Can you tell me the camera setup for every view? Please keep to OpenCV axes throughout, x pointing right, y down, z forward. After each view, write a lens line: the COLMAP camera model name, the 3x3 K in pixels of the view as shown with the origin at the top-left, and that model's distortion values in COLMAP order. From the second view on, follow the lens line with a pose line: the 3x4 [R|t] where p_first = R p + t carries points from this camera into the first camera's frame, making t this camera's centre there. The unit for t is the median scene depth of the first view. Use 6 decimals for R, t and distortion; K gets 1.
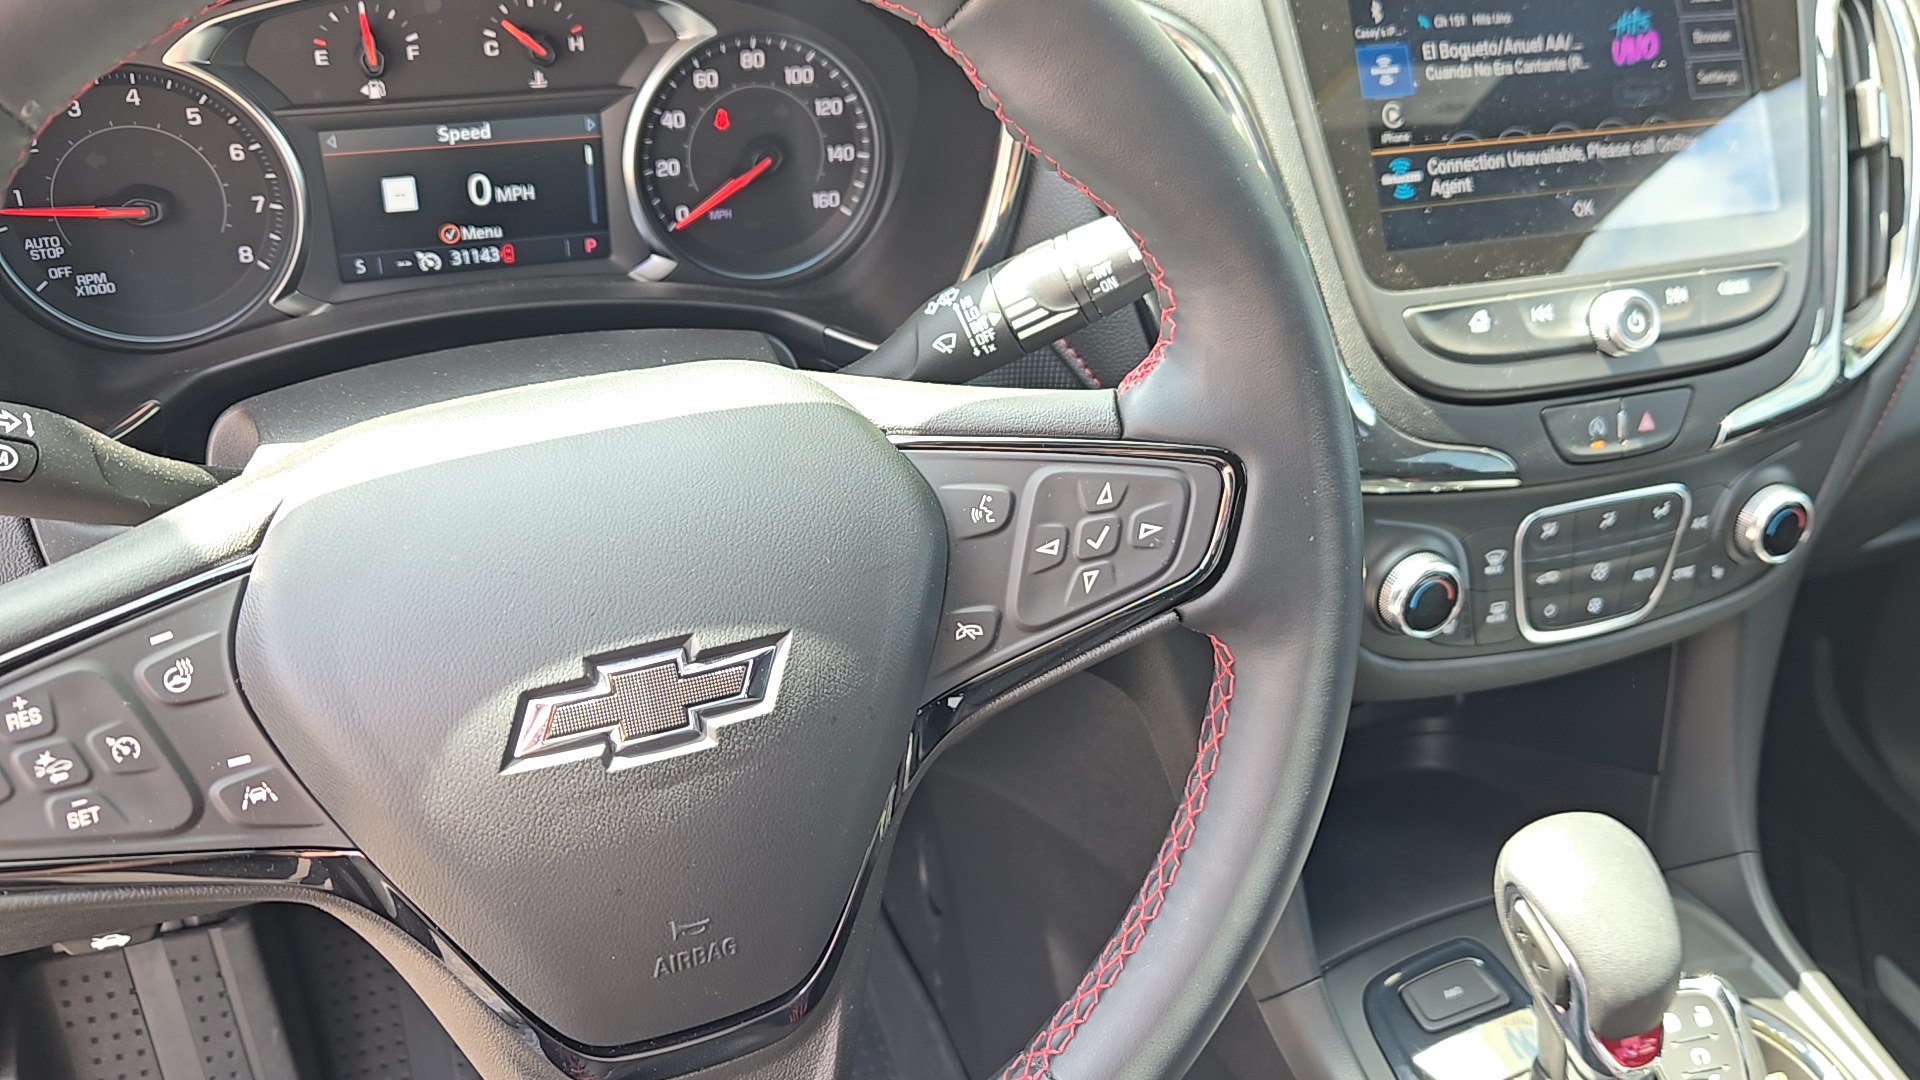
lens RADIAL K [[1652.0, 0, 954.8], [0, 1652.0, 540.0], [0, 0, 1]] dist [-0.004012, 0.004799]
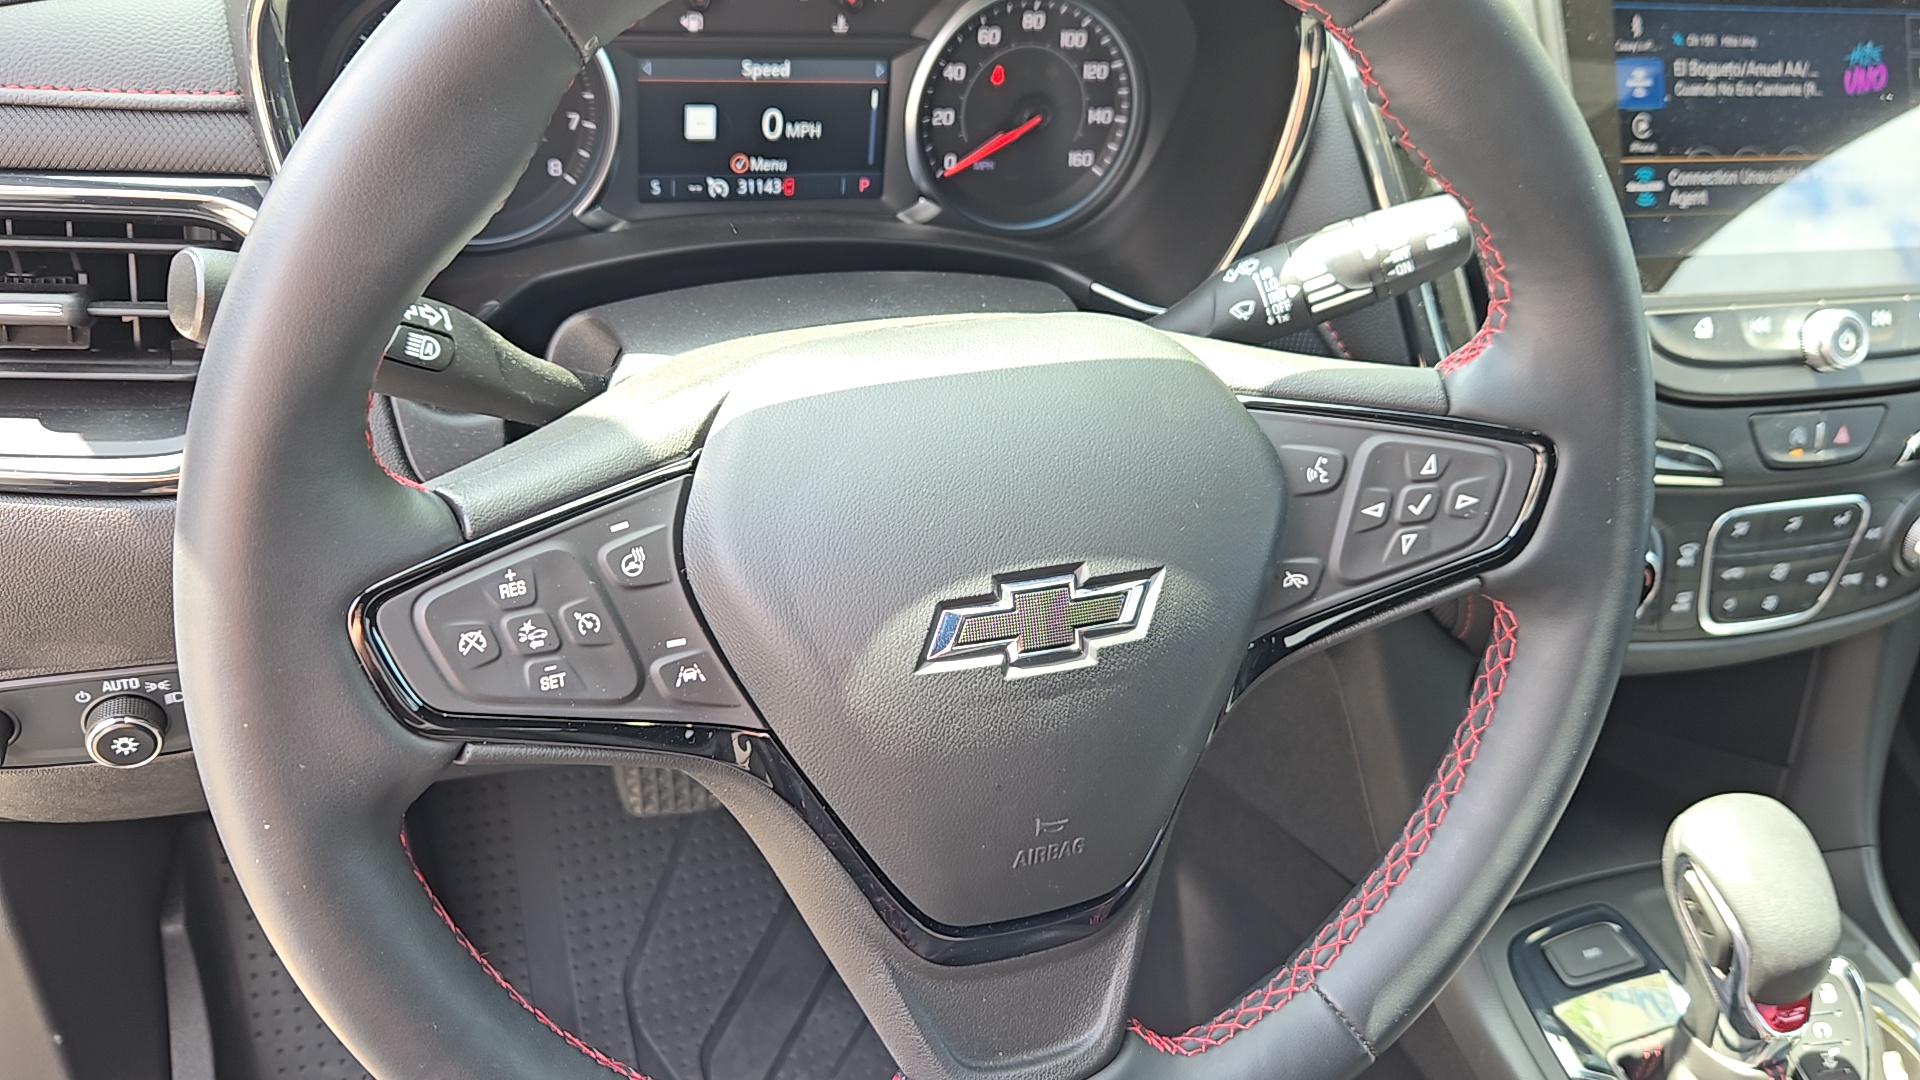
lens RADIAL K [[1649.6, 0, 960.0], [0, 1649.6, 540.0], [0, 0, 1]] dist [-0.003464, -0.002005]
pose [[0.996579, 0.082529, 0.004289, -0.153610], [-0.082627, 0.996011, 0.033679, 0.007288], [-0.001493, -0.033918, 0.999423, -0.063286]]
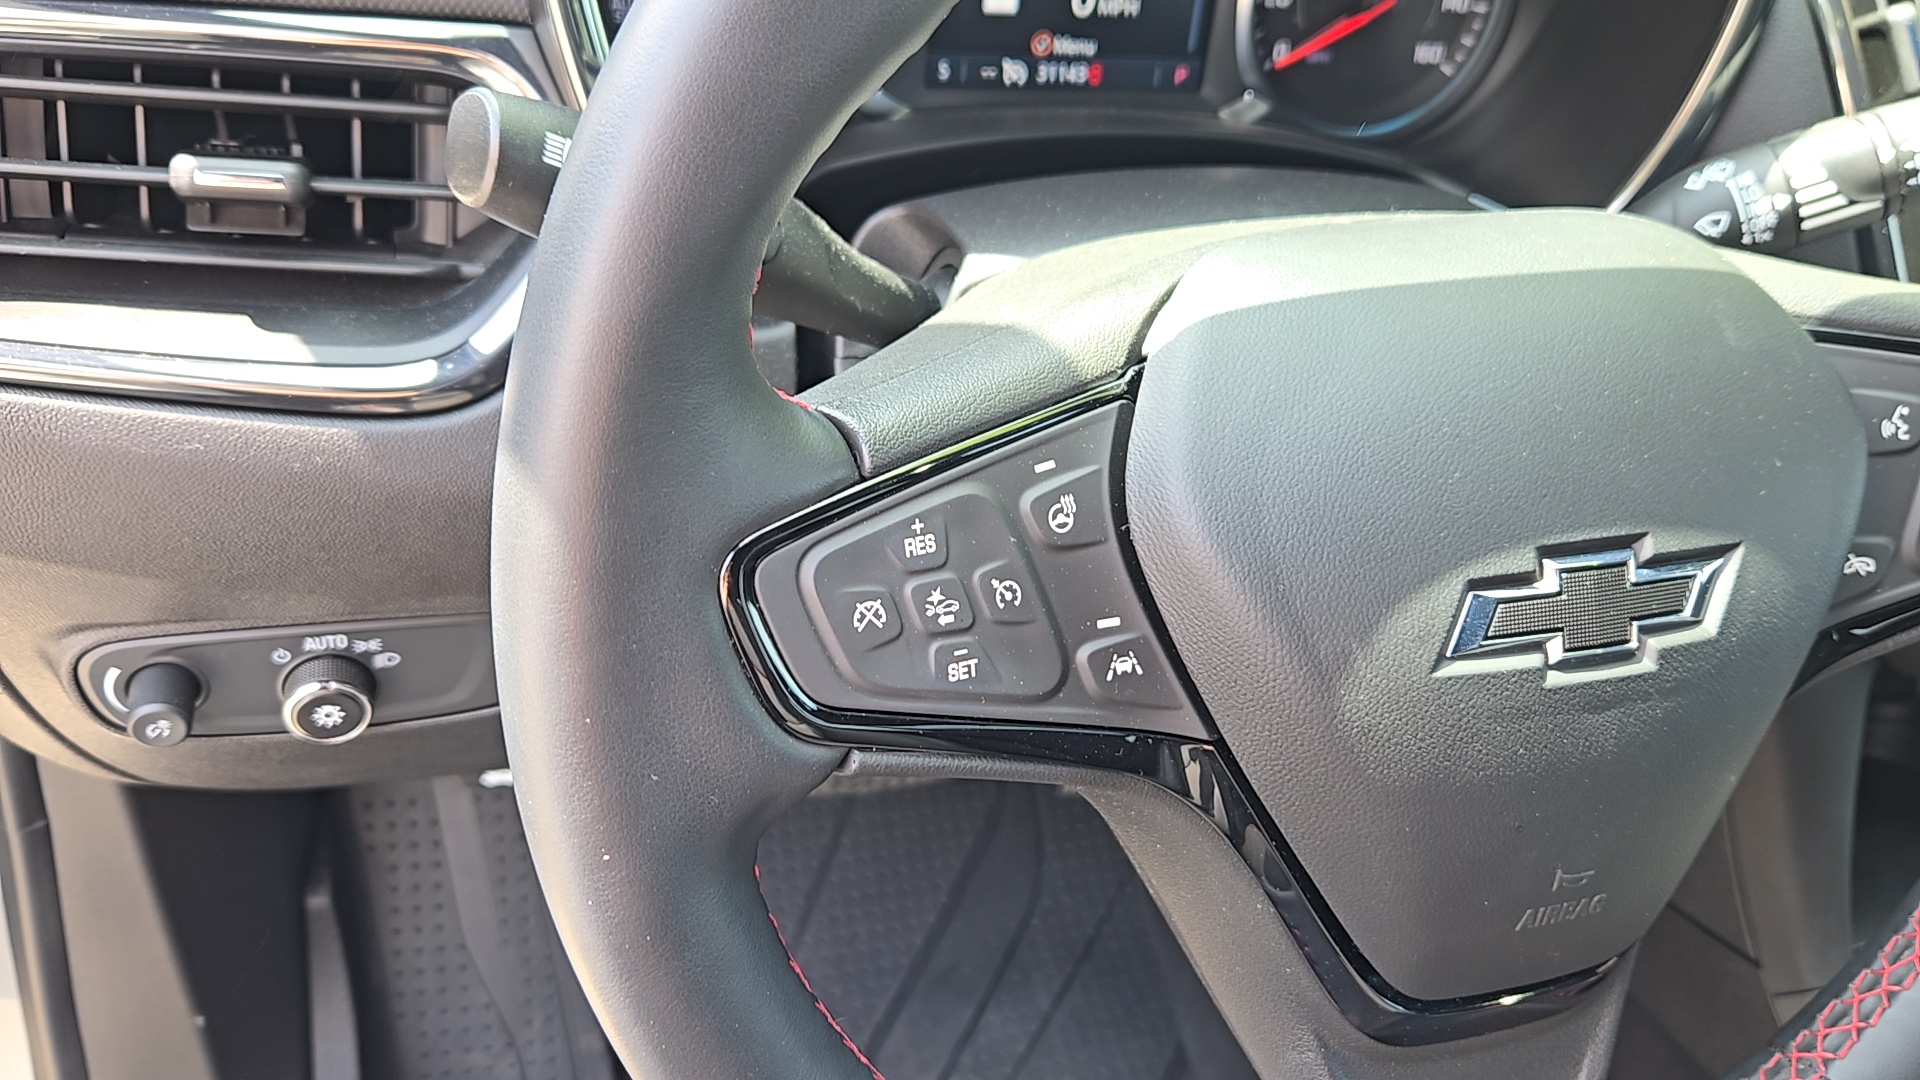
lens RADIAL K [[1666.0, 0, 963.8], [0, 1666.0, 540.4], [0, 0, 1]] dist [-0.008384, -0.009921]
pose [[0.992743, 0.114421, -0.036991, -0.290227], [-0.112102, 0.991906, 0.059622, 0.030477], [0.043514, -0.055043, 0.997535, 0.095311]]
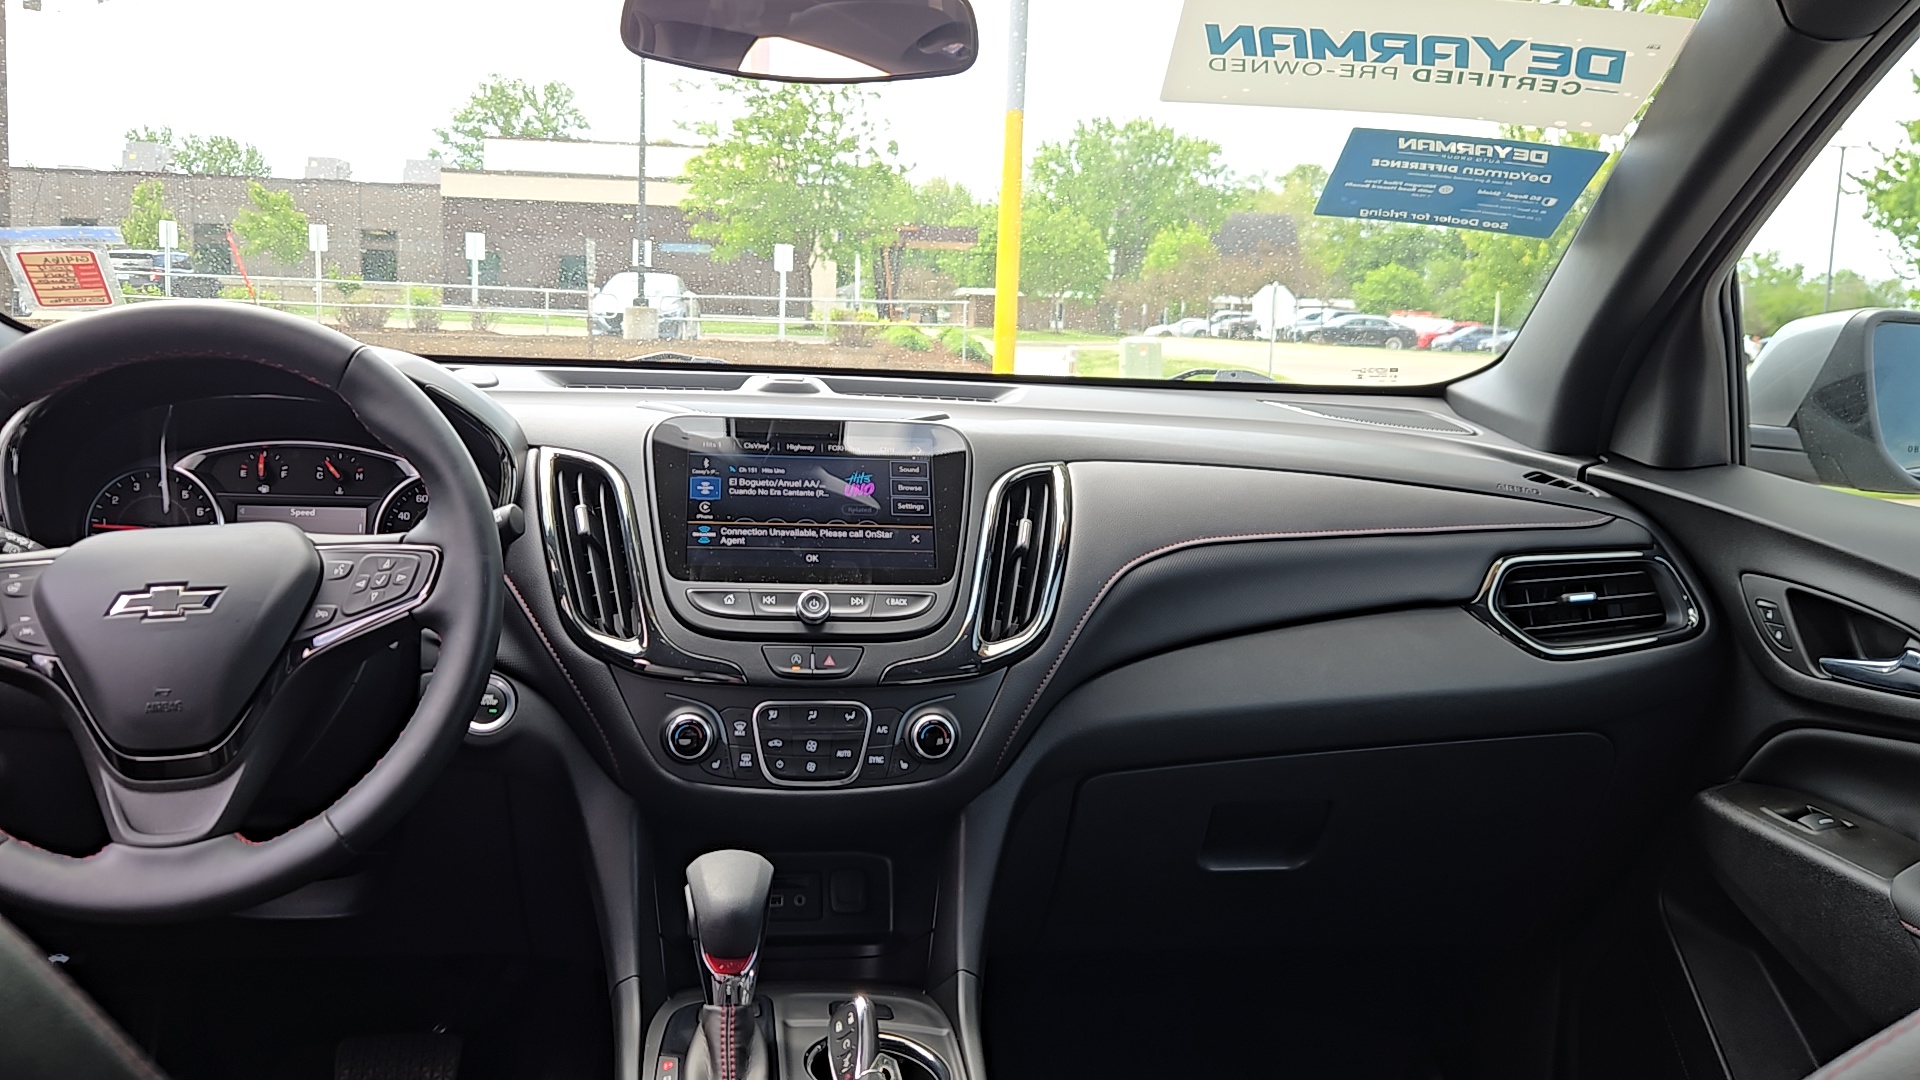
lens RADIAL K [[1620.5, 0, 964.1], [0, 1620.5, 503.3], [0, 0, 1]] dist [0.002617, -0.001648]
pose [[0.974819, 0.001316, -0.222992, 1.038000], [-0.106678, 0.880887, -0.461149, 0.641355], [0.195824, 0.473325, 0.858846, -0.680786]]
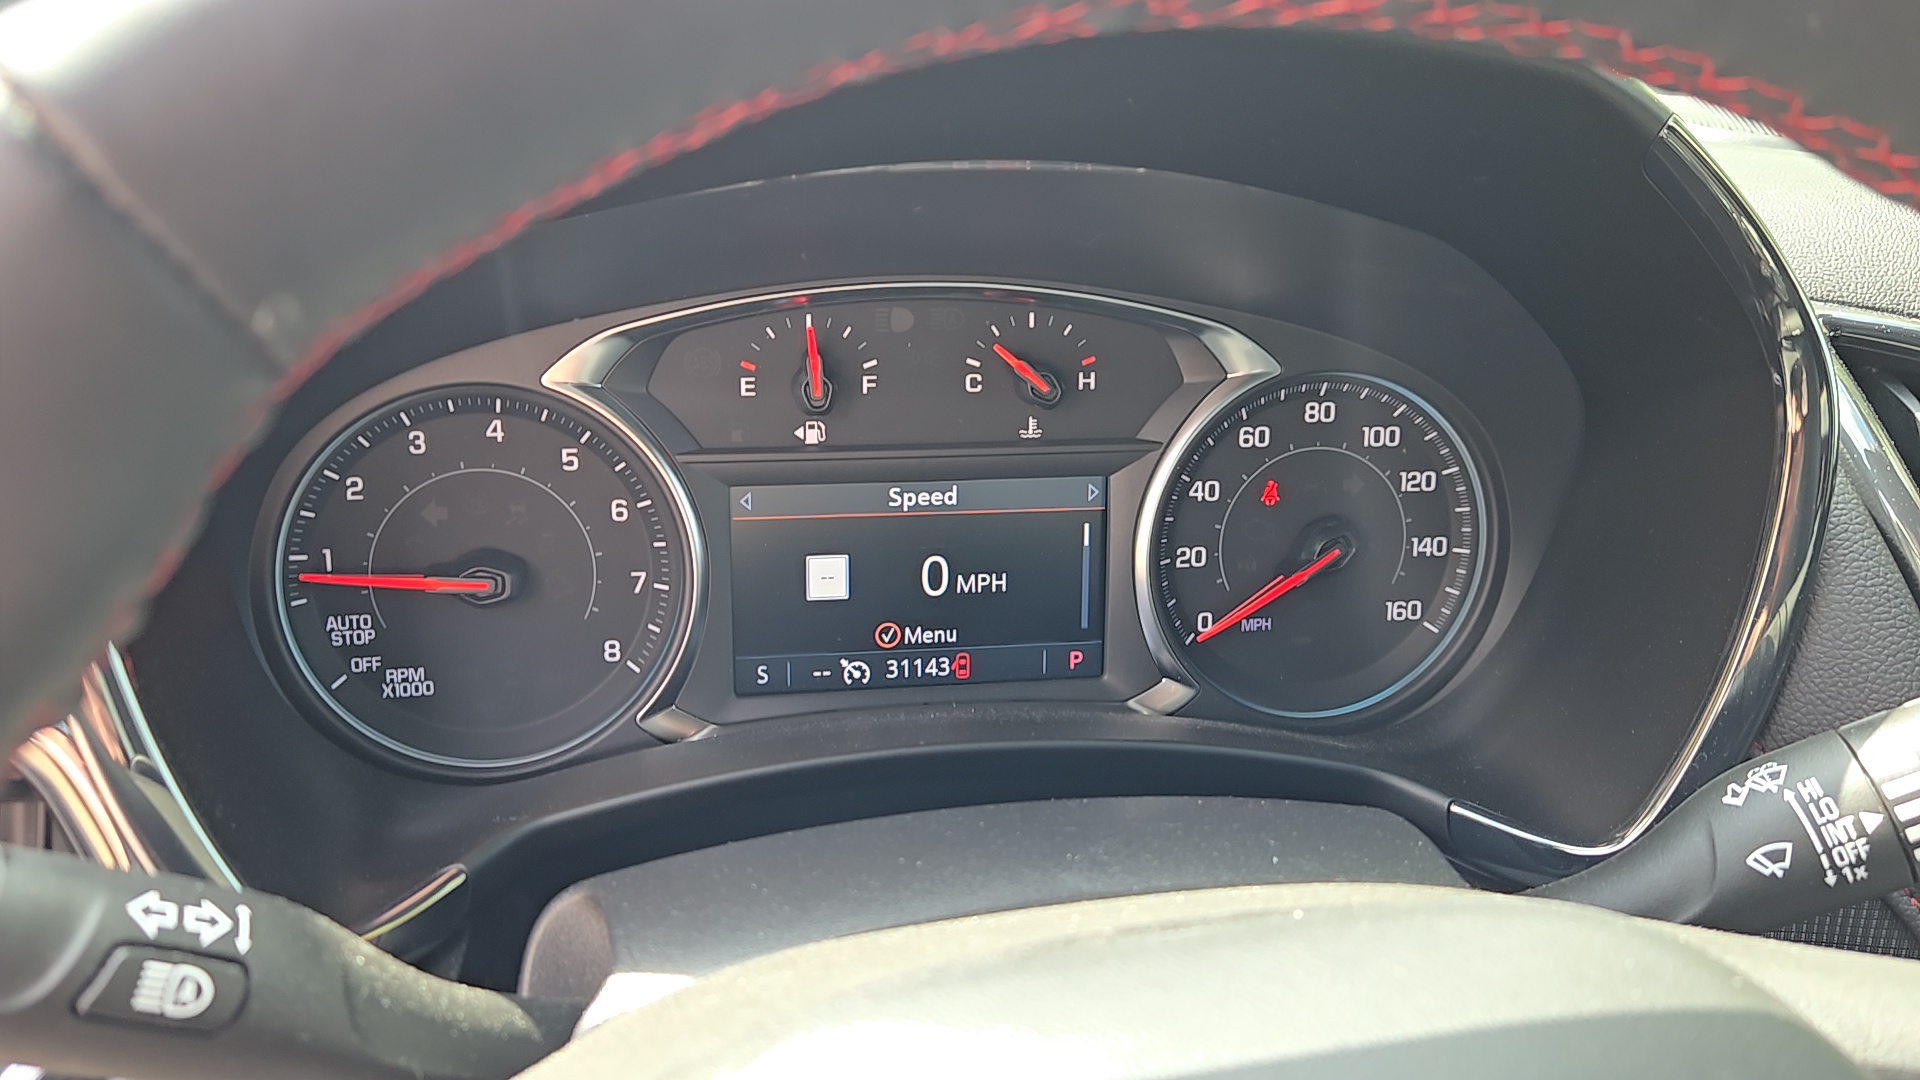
lens RADIAL K [[1652.0, 0, 954.8], [0, 1652.0, 540.0], [0, 0, 1]] dist [-0.004012, 0.004799]
pose [[0.983985, 0.032055, -0.175347, -0.158211], [-0.074754, 0.967223, -0.242676, -0.056398], [0.161821, 0.251898, 0.954129, 0.326994]]
